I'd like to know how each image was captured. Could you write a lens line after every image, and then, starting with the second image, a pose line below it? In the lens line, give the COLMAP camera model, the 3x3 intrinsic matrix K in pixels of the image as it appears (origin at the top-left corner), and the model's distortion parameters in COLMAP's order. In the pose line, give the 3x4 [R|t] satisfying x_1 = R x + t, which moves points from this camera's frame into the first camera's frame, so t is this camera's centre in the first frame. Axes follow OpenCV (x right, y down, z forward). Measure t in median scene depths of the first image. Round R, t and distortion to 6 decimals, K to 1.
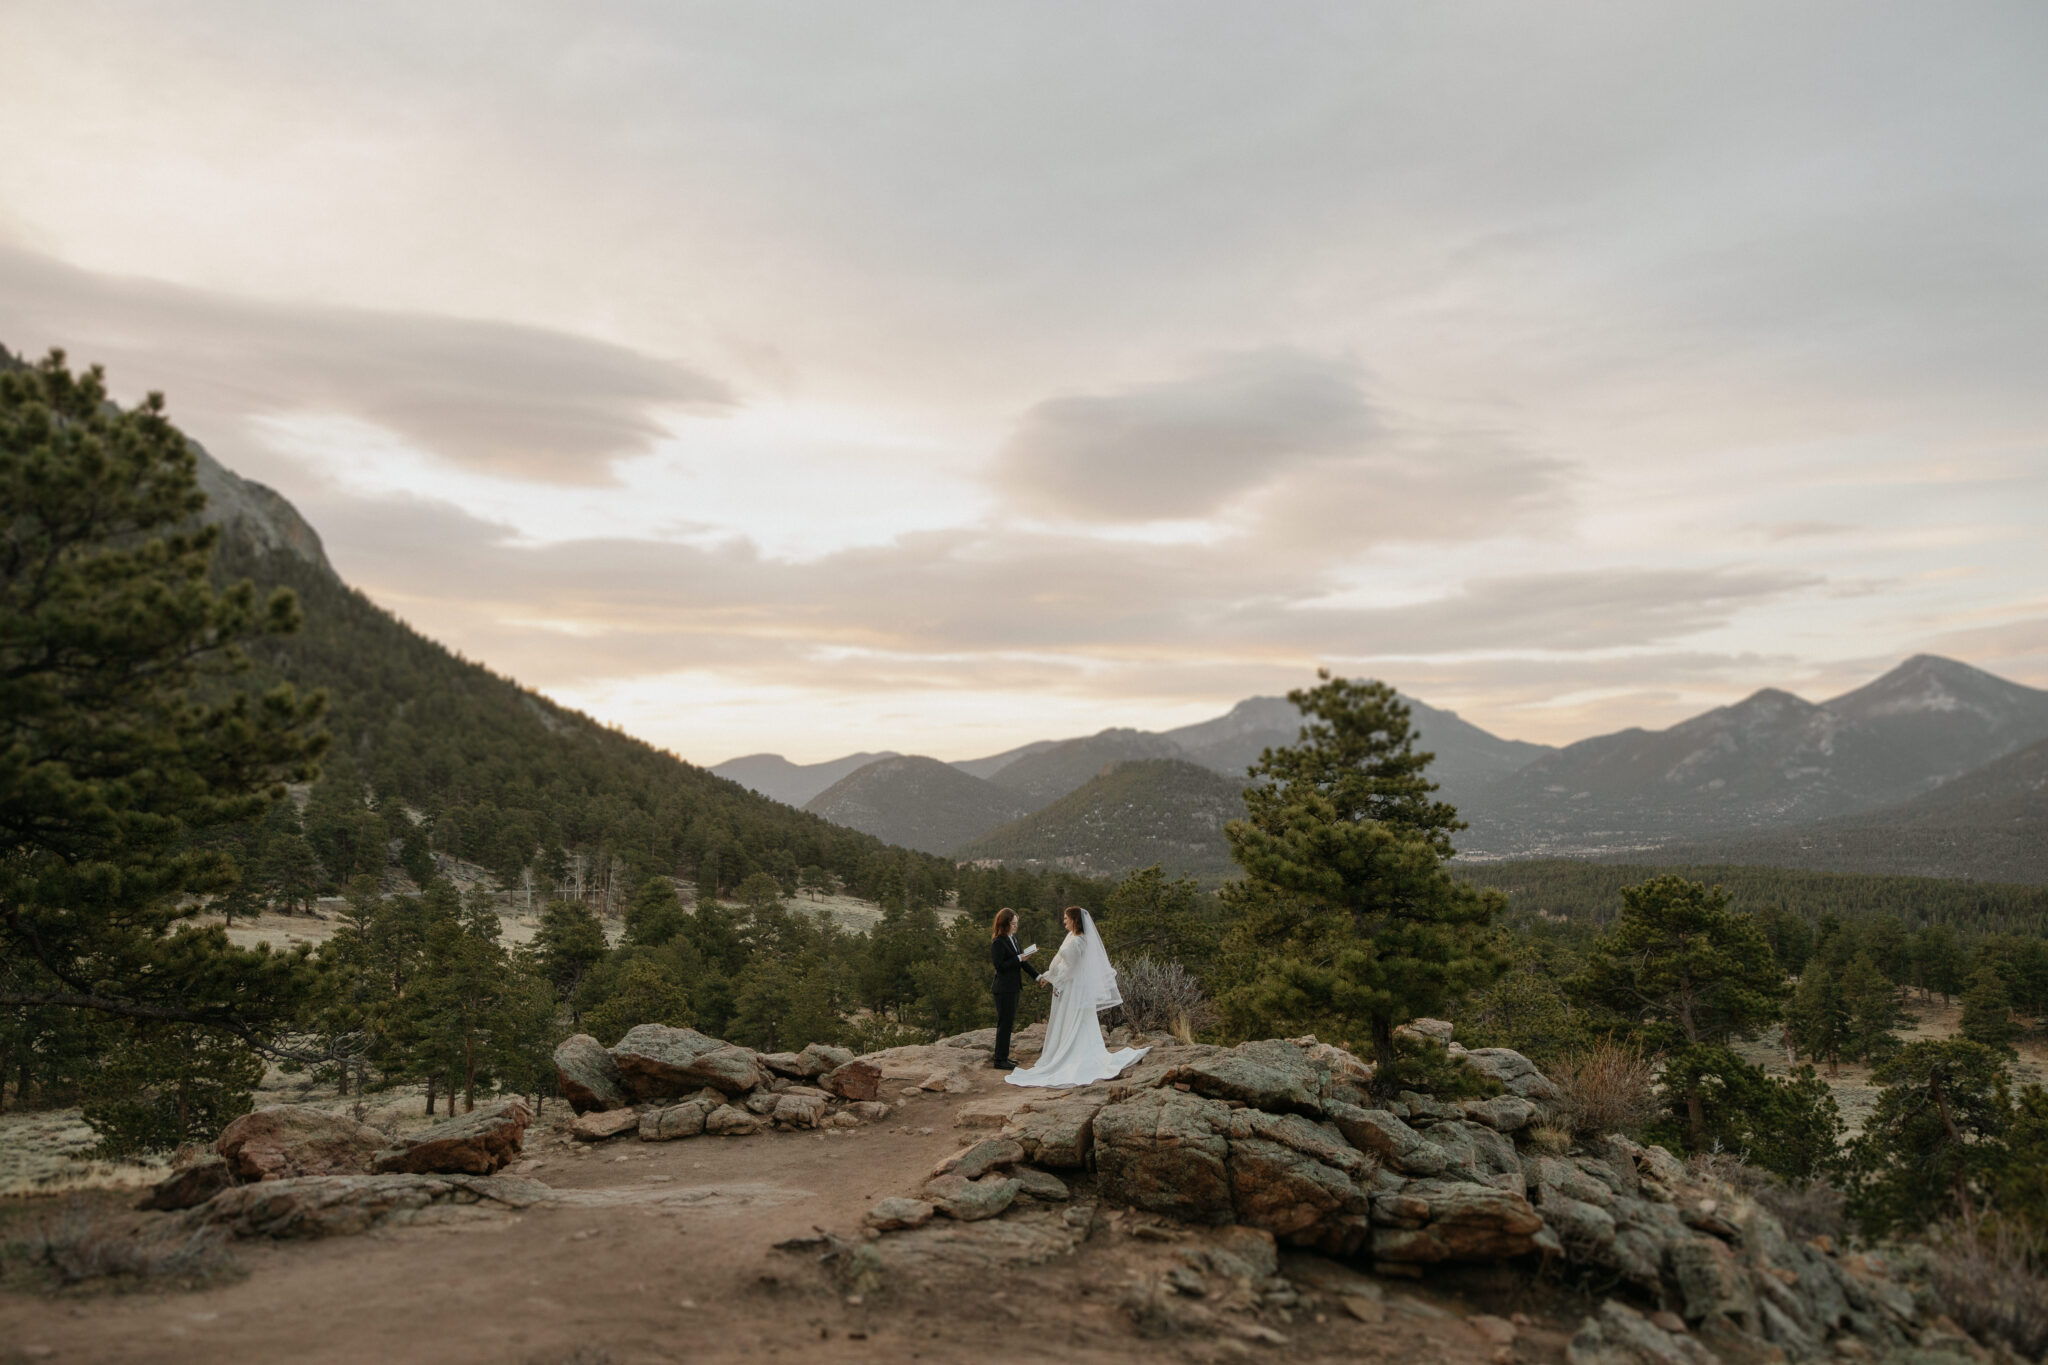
lens RADIAL K [[1598.4, 0, 1024.0], [0, 1598.4, 682.5], [0, 0, 1]] dist [0.011723, 0.004094]
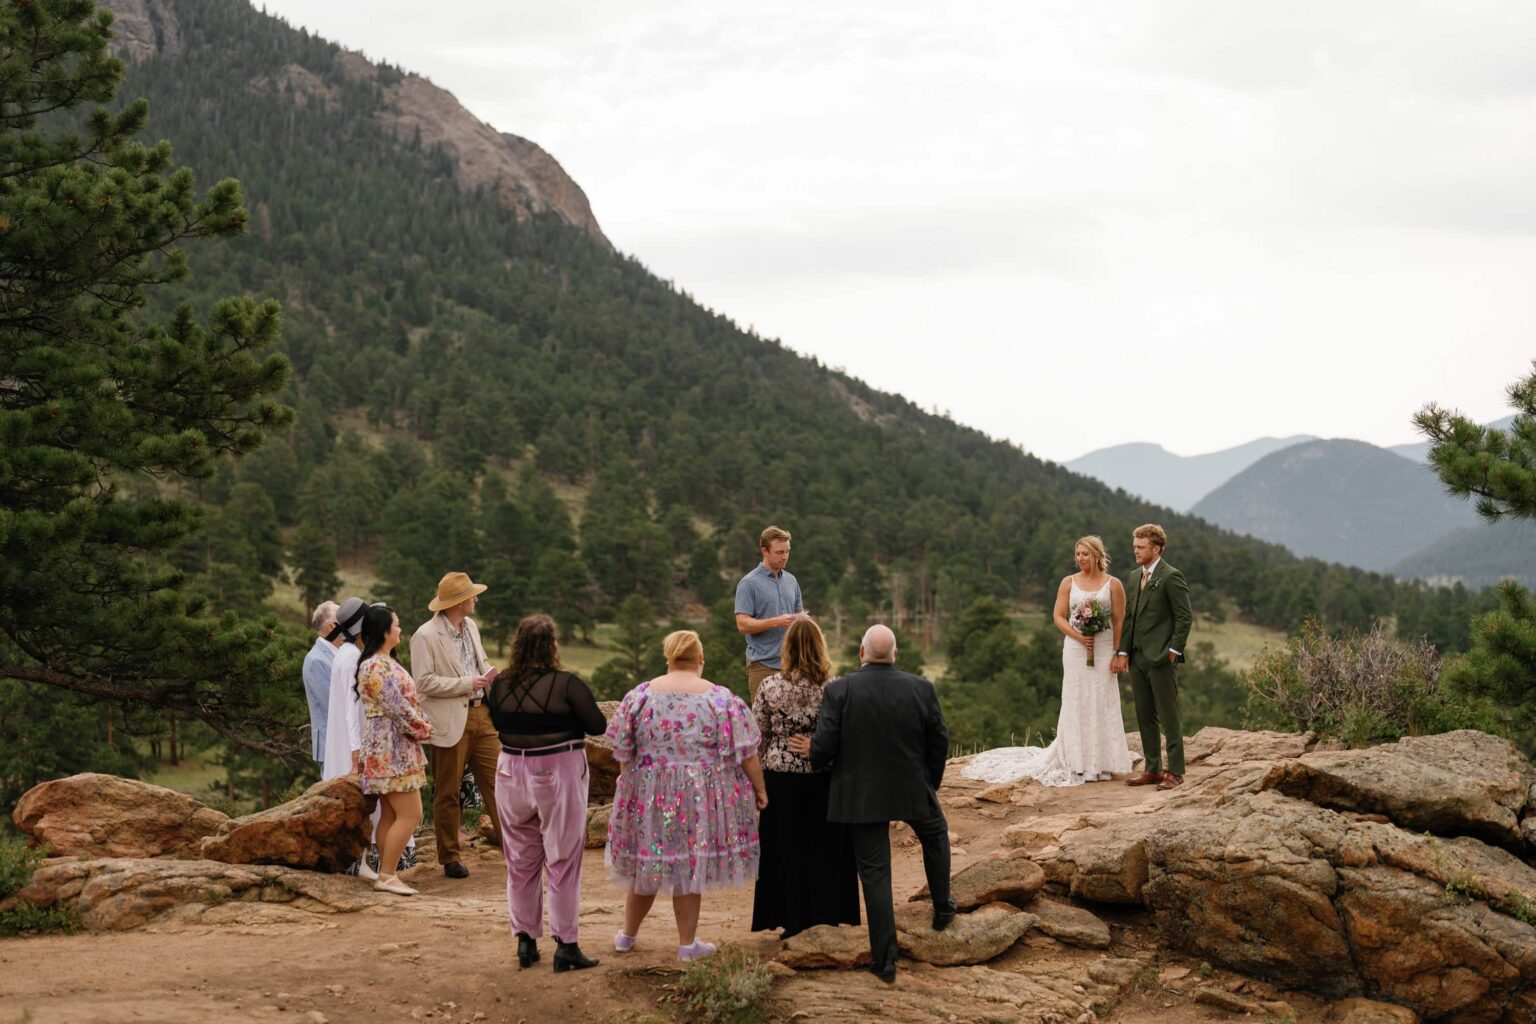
lens RADIAL K [[2090.6, 0, 768.0], [0, 2090.6, 512.0], [0, 0, 1]] dist [-0.004103, 0.021705]
pose [[0.944125, -0.017984, -0.329095, 0.185498], [0.043609, 0.996548, 0.070647, 0.069348], [0.326689, -0.081051, 0.941650, 0.131007]]
